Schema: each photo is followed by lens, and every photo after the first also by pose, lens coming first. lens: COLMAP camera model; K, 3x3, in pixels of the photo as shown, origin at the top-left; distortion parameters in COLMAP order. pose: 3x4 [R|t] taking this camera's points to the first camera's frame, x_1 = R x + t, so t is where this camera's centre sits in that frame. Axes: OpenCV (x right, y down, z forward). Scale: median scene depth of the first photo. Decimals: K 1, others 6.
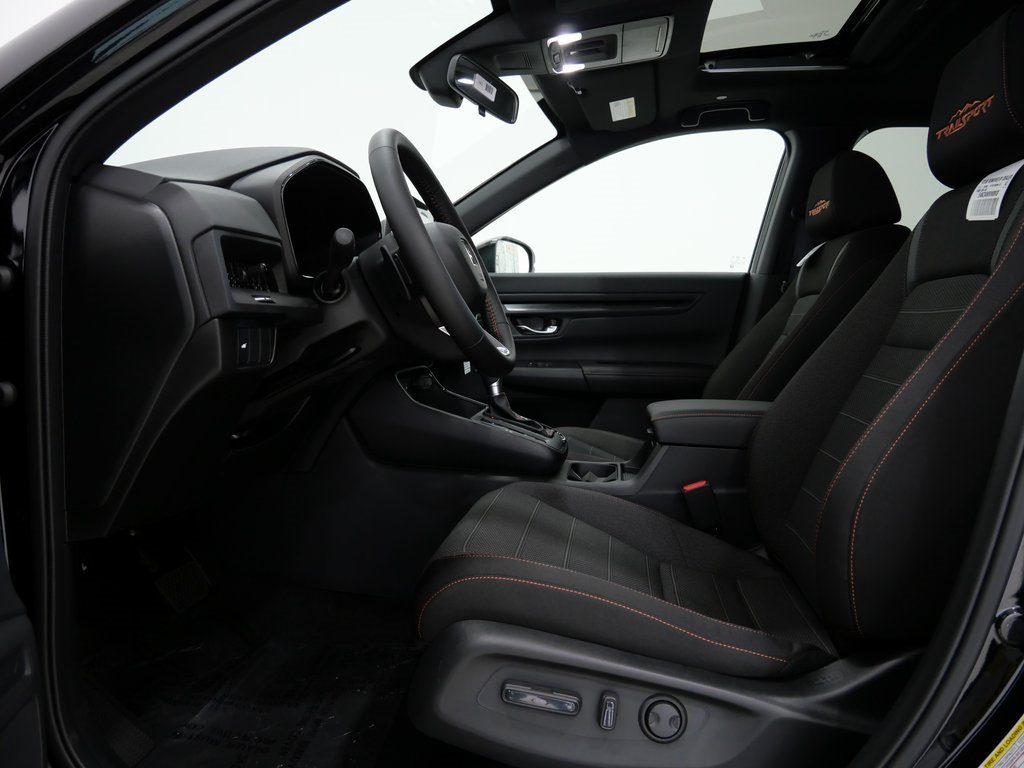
lens RADIAL K [[747.1, 0, 512.0], [0, 747.1, 384.0], [0, 0, 1]] dist [-0.031243, 0.000936]
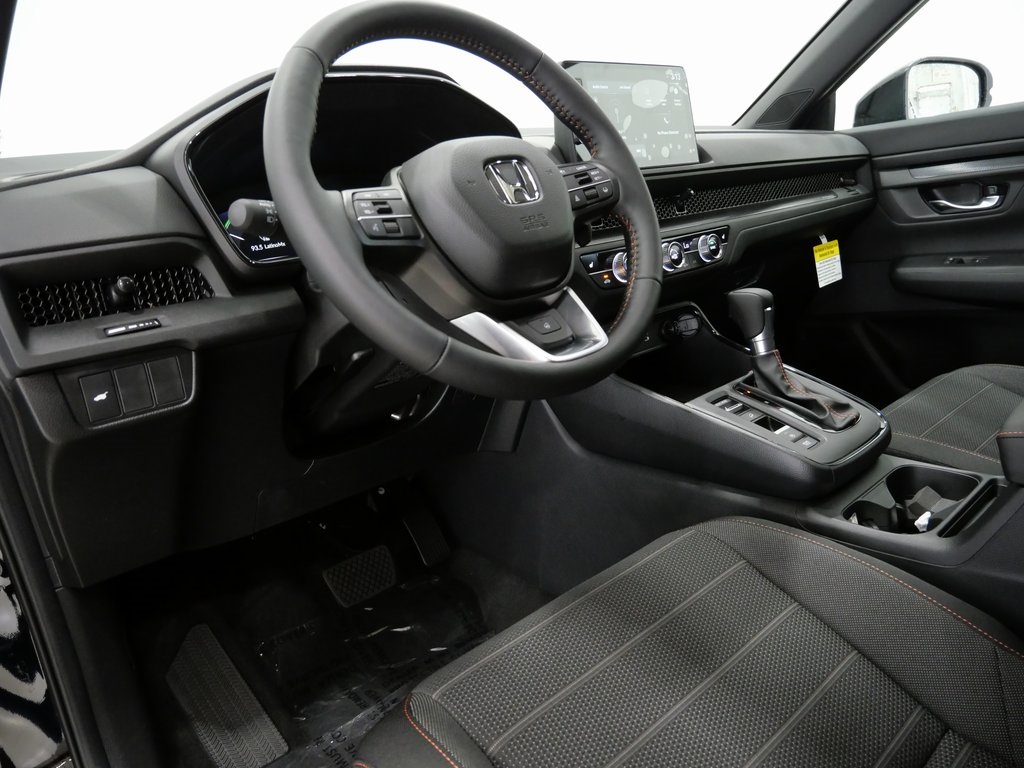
lens RADIAL K [[747.1, 0, 512.0], [0, 747.1, 384.0], [0, 0, 1]] dist [-0.031243, 0.000936]
pose [[0.757833, 0.053918, -0.650217, 0.160307], [0.074803, 0.982828, 0.168683, -0.057733], [0.648146, -0.176472, 0.740786, 0.259614]]
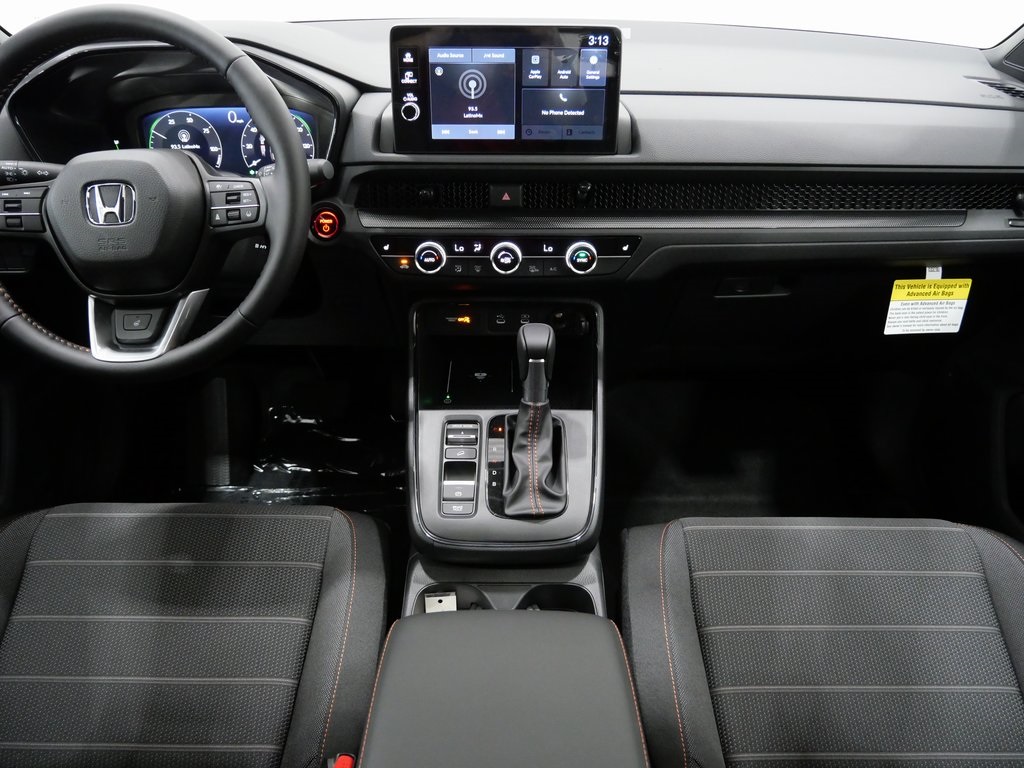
lens RADIAL K [[747.1, 0, 512.0], [0, 747.1, 384.0], [0, 0, 1]] dist [-0.031243, 0.000936]
pose [[0.126601, 0.511812, -0.849718, 0.324699], [-0.080027, 0.859088, 0.505533, -0.203203], [0.988720, 0.004000, 0.149721, 0.624086]]
